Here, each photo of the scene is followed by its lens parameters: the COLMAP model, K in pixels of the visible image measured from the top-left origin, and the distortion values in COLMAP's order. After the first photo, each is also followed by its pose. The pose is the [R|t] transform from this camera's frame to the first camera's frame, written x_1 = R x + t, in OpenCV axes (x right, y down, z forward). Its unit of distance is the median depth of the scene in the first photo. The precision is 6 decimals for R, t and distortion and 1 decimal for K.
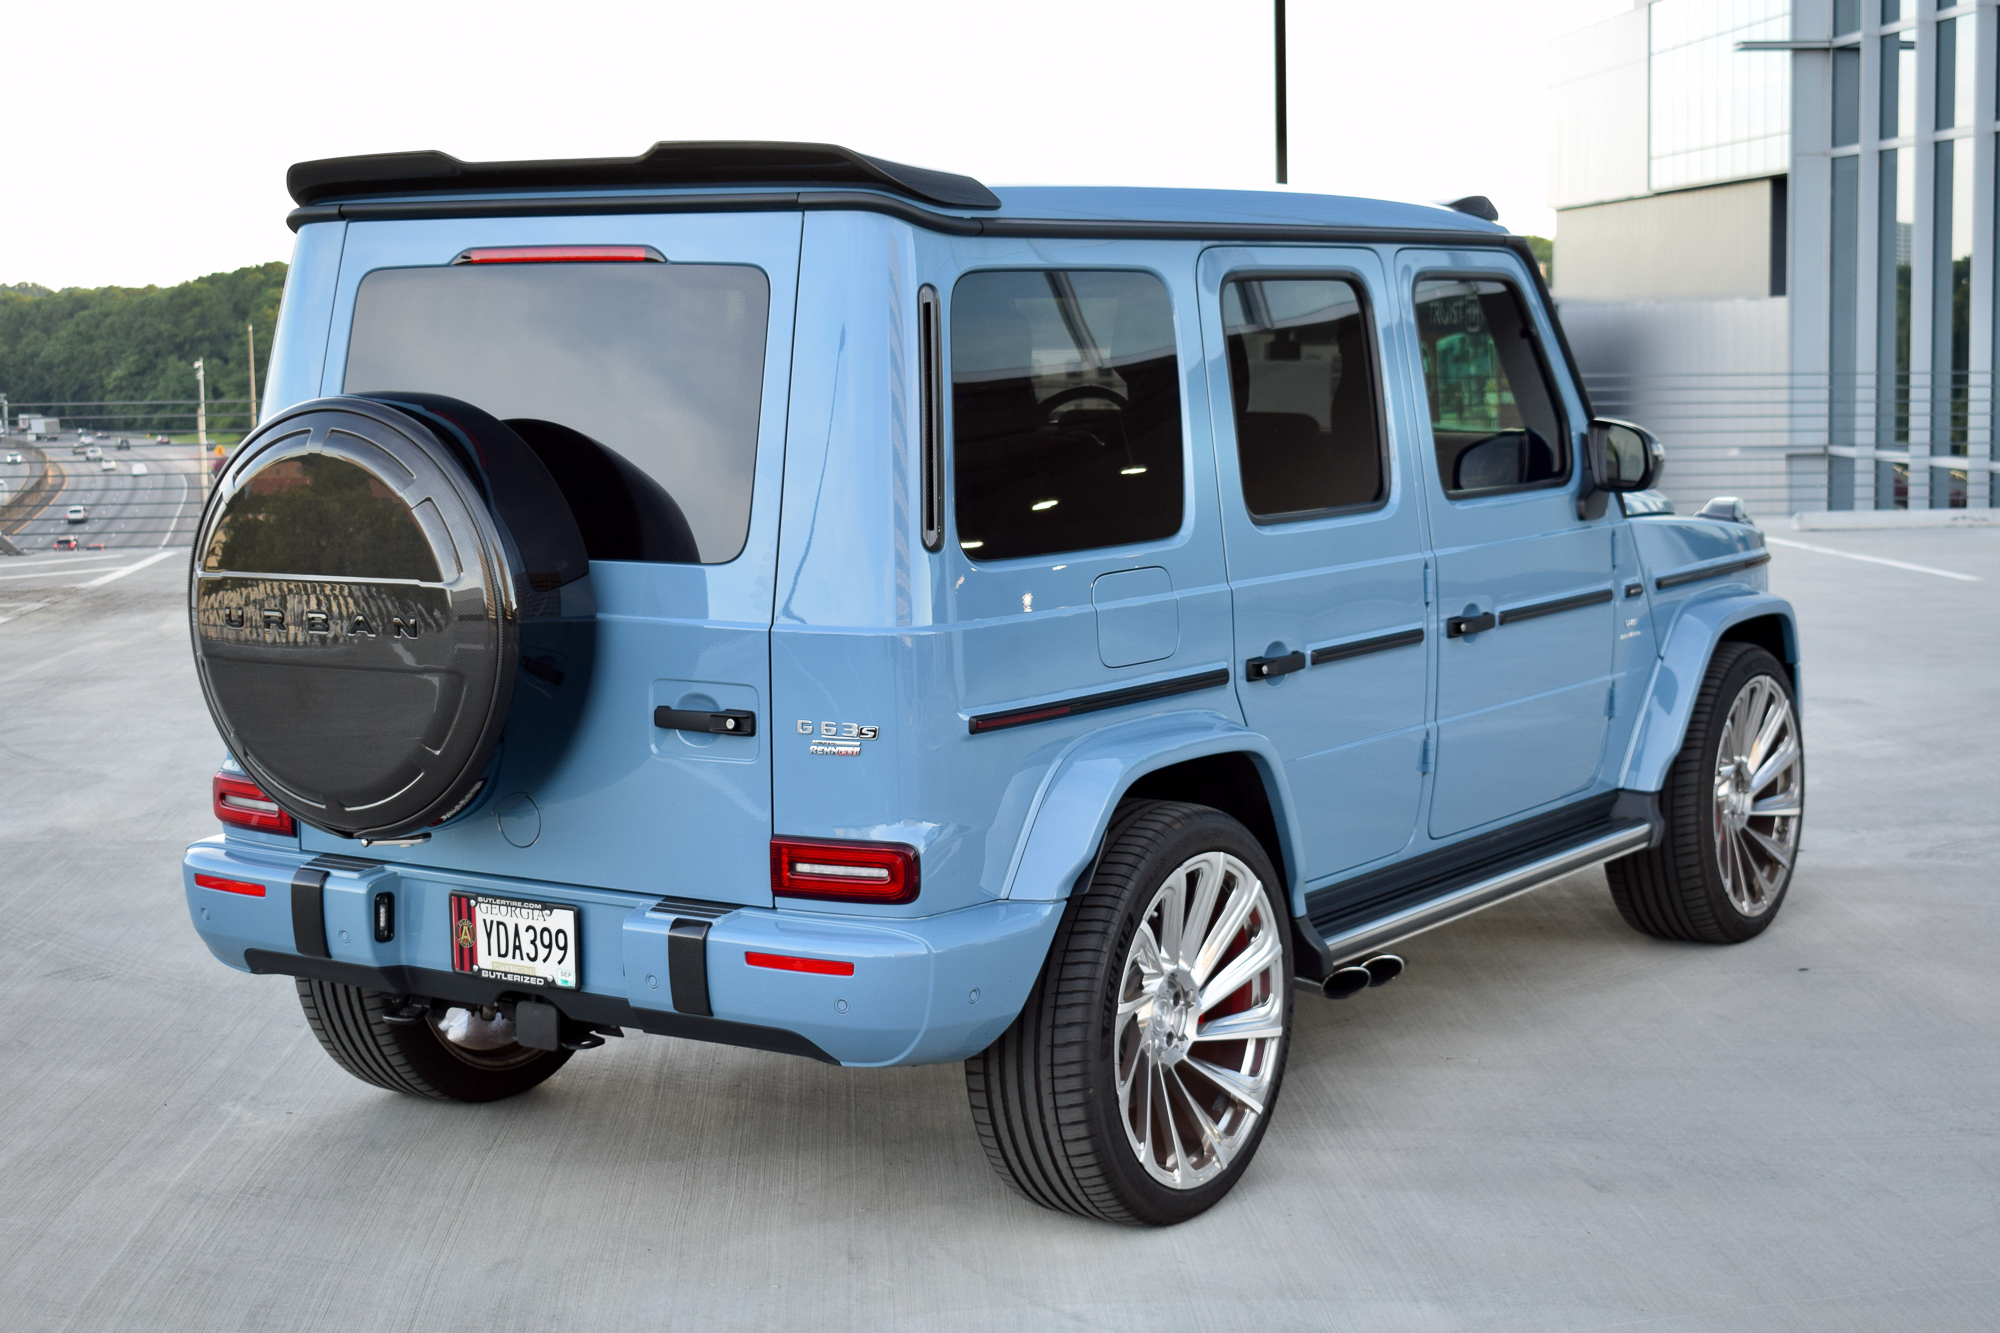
lens RADIAL K [[3210.1, 0, 1000.0], [0, 3210.1, 666.5], [0, 0, 1]] dist [-0.021439, 0.044050]
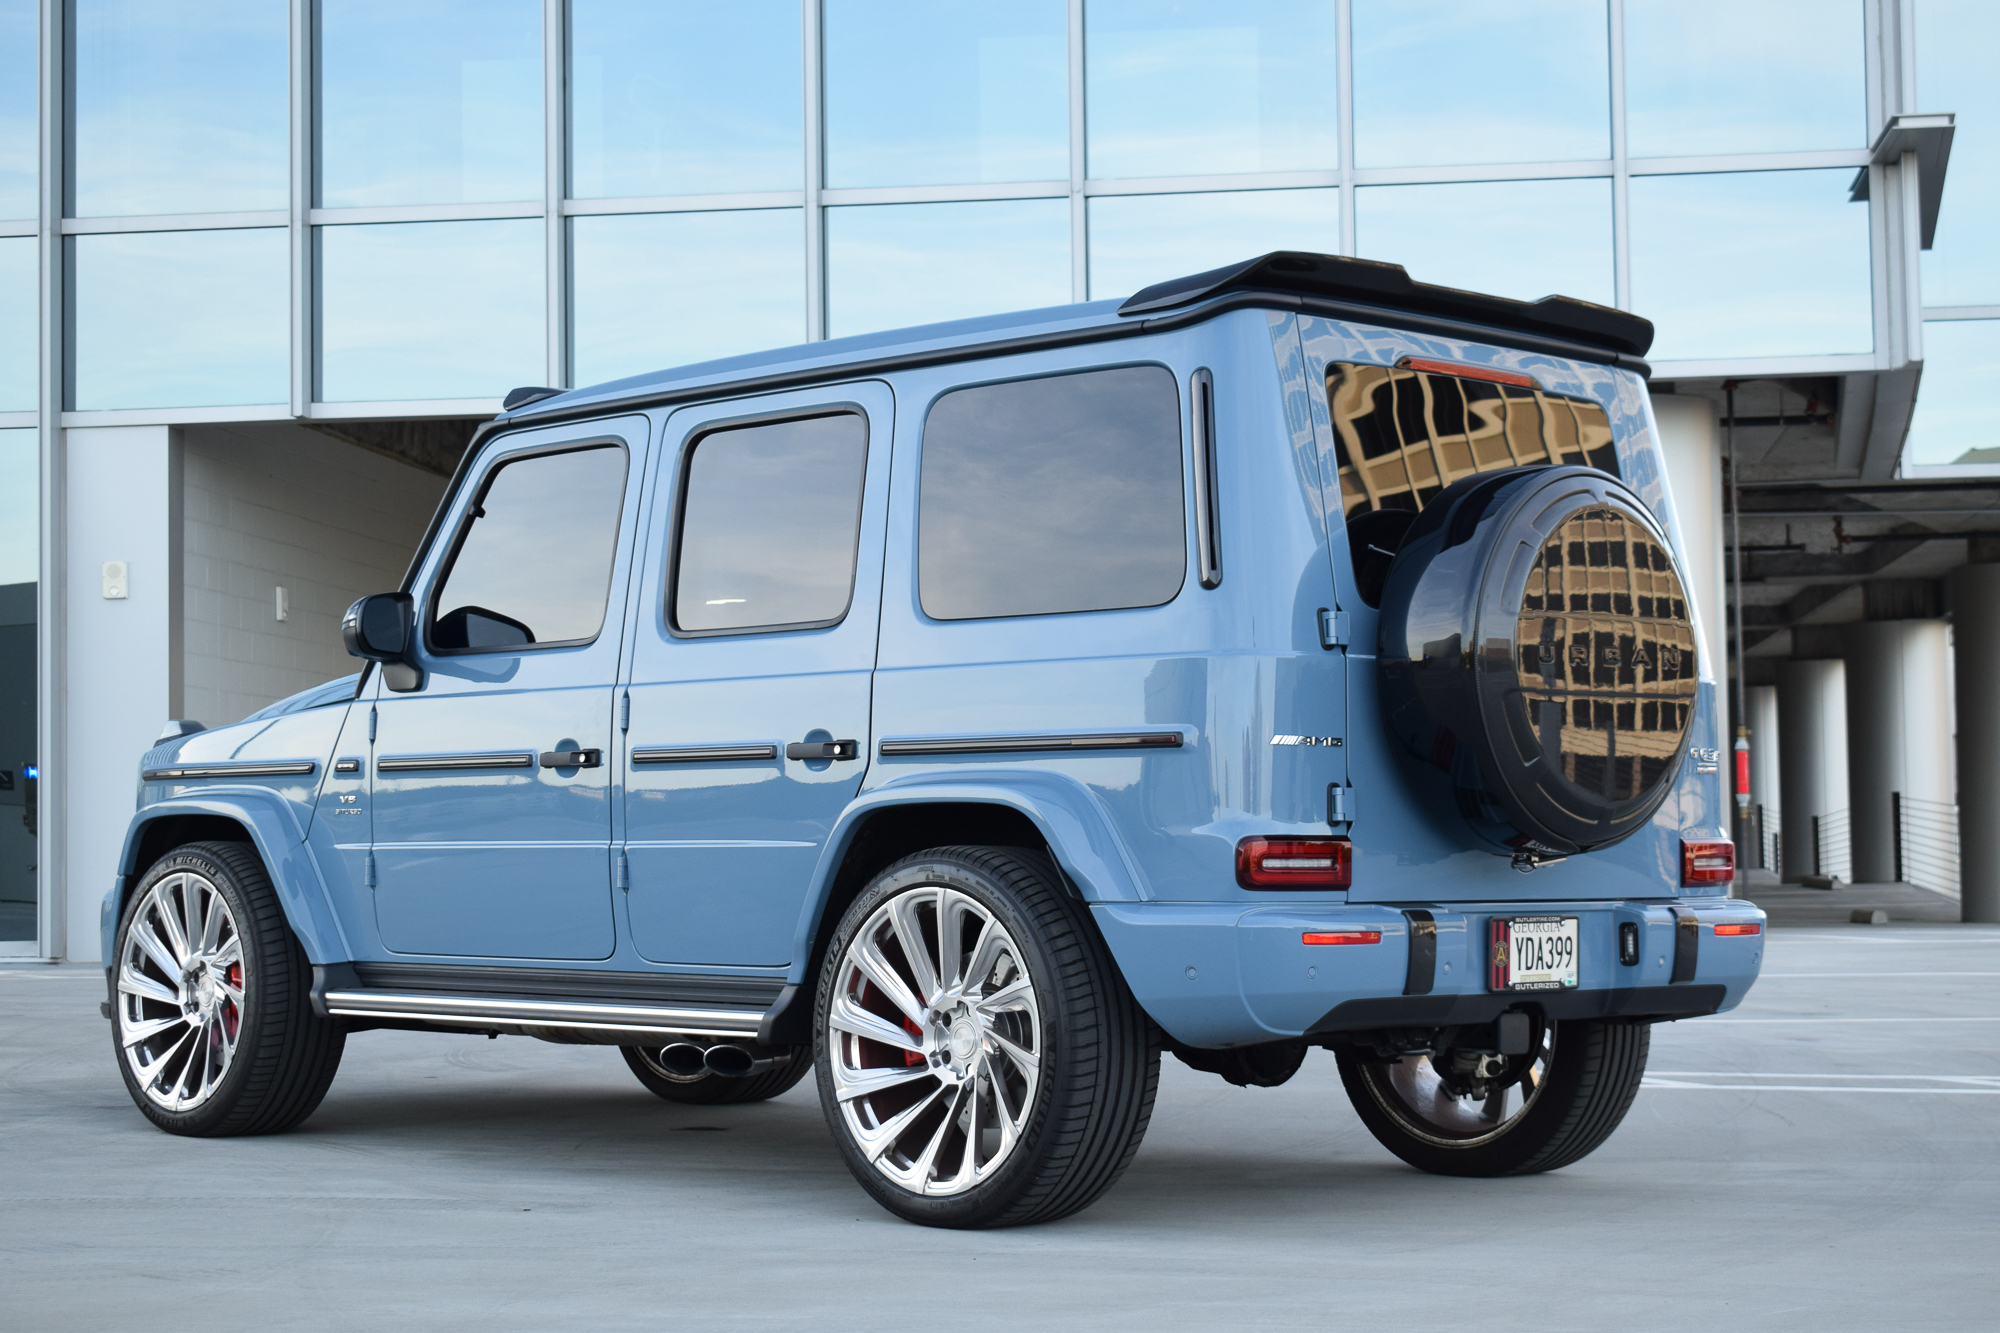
lens RADIAL K [[3362.6, 0, 1000.0], [0, 3362.6, 666.5], [0, 0, 1]] dist [0.013357, 0.010509]
pose [[0.208702, 0.061749, 0.976028, -1.337434], [0.104511, 0.990882, -0.085037, 0.064157], [-0.972379, 0.119753, 0.200345, 0.906421]]
